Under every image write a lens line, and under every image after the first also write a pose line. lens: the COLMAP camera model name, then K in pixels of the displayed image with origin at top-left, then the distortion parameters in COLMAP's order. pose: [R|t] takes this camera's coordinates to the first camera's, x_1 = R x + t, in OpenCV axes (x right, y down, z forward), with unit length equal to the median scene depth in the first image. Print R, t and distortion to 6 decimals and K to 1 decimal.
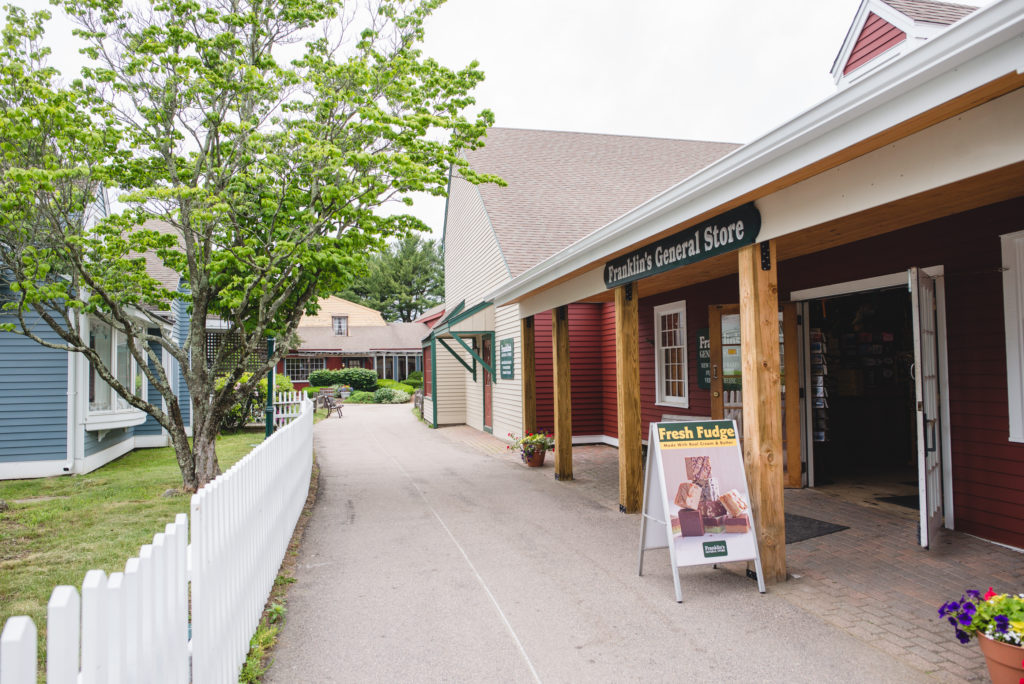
lens RADIAL K [[790.3, 0, 512.0], [0, 790.3, 342.0], [0, 0, 1]] dist [-0.048111, 0.010635]
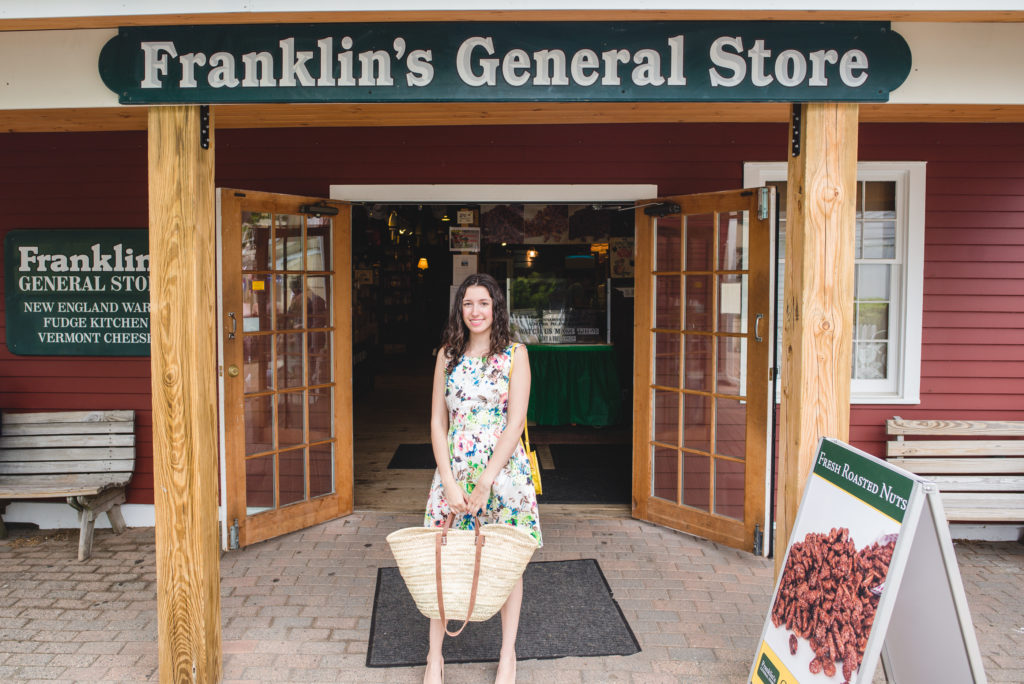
lens RADIAL K [[790.3, 0, 512.0], [0, 790.3, 342.0], [0, 0, 1]] dist [-0.048111, 0.010635]
pose [[0.242024, -0.041785, 0.969370, -0.239566], [-0.045424, 0.997489, 0.054338, 0.018844], [-0.969206, -0.057184, 0.239519, 0.946385]]
